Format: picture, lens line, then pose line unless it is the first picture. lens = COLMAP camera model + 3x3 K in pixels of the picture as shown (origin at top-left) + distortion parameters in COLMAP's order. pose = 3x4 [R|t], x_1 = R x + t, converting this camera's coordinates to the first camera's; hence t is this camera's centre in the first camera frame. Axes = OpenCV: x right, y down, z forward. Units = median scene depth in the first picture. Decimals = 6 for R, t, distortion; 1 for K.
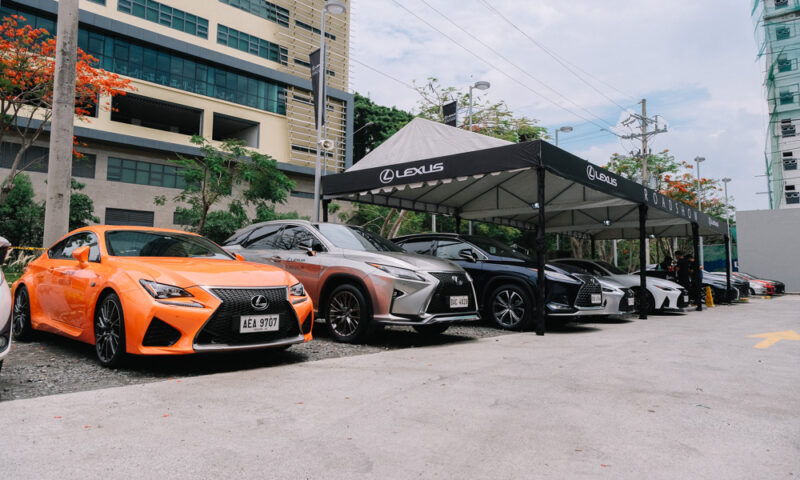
lens RADIAL K [[547.7, 0, 400.0], [0, 547.7, 240.0], [0, 0, 1]] dist [-0.001107, 0.000646]
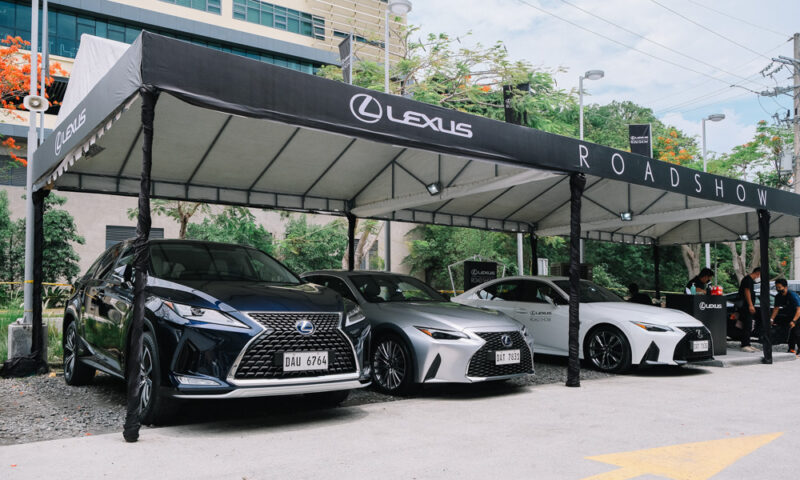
lens RADIAL K [[654.6, 0, 400.0], [0, 654.6, 283.8], [0, 0, 1]] dist [0.003988, 0.003497]
pose [[0.978639, -0.016988, -0.204882, 0.131687], [0.025280, 0.998961, 0.037924, 0.004477], [0.204024, -0.042293, 0.978052, 0.106942]]
